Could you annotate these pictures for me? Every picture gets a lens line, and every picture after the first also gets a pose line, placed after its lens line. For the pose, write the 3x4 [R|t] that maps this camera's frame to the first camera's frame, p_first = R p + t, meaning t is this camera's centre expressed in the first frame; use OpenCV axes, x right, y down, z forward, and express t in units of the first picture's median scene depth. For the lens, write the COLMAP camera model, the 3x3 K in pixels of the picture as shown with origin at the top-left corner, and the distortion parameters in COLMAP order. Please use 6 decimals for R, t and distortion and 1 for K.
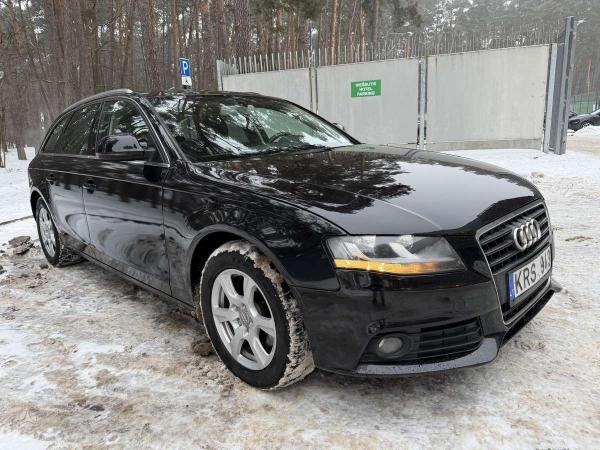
lens RADIAL K [[433.4, 0, 300.5], [0, 433.4, 224.6], [0, 0, 1]] dist [0.027844, -0.029208]
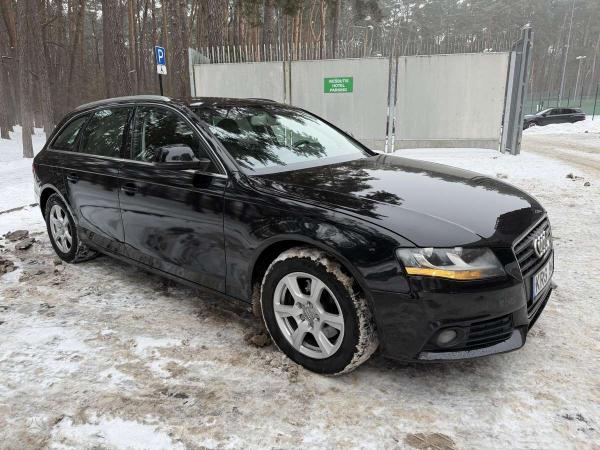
lens RADIAL K [[433.4, 0, 303.0], [0, 433.4, 224.1], [0, 0, 1]] dist [0.027844, -0.029208]
pose [[0.993722, 0.009710, 0.111452, -0.250797], [-0.012712, 0.999574, 0.026254, -0.050368], [-0.111150, -0.027506, 0.993423, -0.126694]]
